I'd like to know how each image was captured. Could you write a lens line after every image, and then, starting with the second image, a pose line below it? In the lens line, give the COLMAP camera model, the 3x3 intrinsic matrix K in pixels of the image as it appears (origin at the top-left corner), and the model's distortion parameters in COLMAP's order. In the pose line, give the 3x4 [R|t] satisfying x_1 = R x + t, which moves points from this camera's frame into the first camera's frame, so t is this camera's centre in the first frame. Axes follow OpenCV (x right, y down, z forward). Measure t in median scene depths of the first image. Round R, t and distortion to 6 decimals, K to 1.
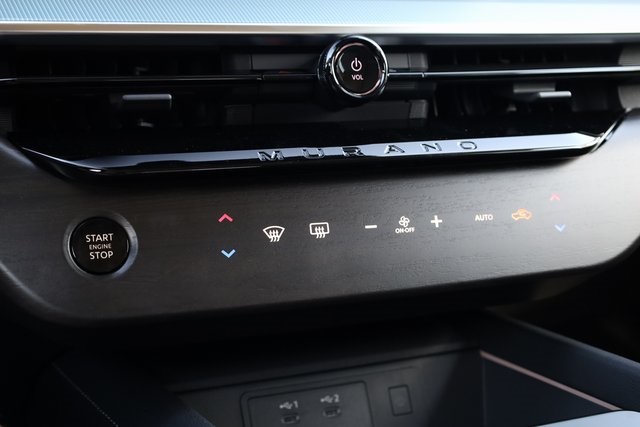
lens RADIAL K [[976.5, 0, 321.0], [0, 976.5, 211.9], [0, 0, 1]] dist [0.022173, 0.000000]
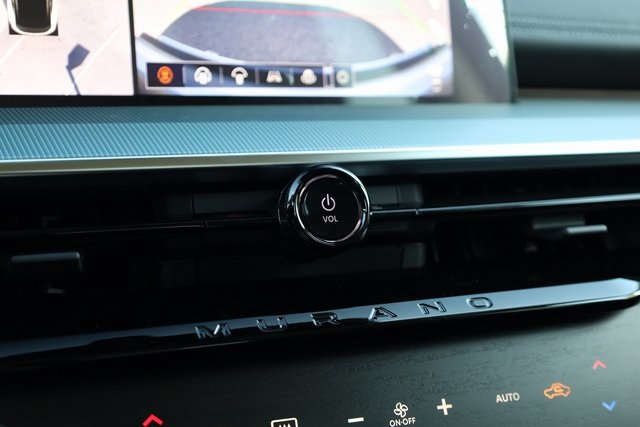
lens RADIAL K [[976.5, 0, 320.1], [0, 976.5, 214.7], [0, 0, 1]] dist [0.022173, 0.000000]
pose [[0.999241, -0.038824, -0.003122, 0.031064], [0.038075, 0.990545, -0.131798, -0.040020], [0.008210, 0.131579, 0.991272, 0.239080]]
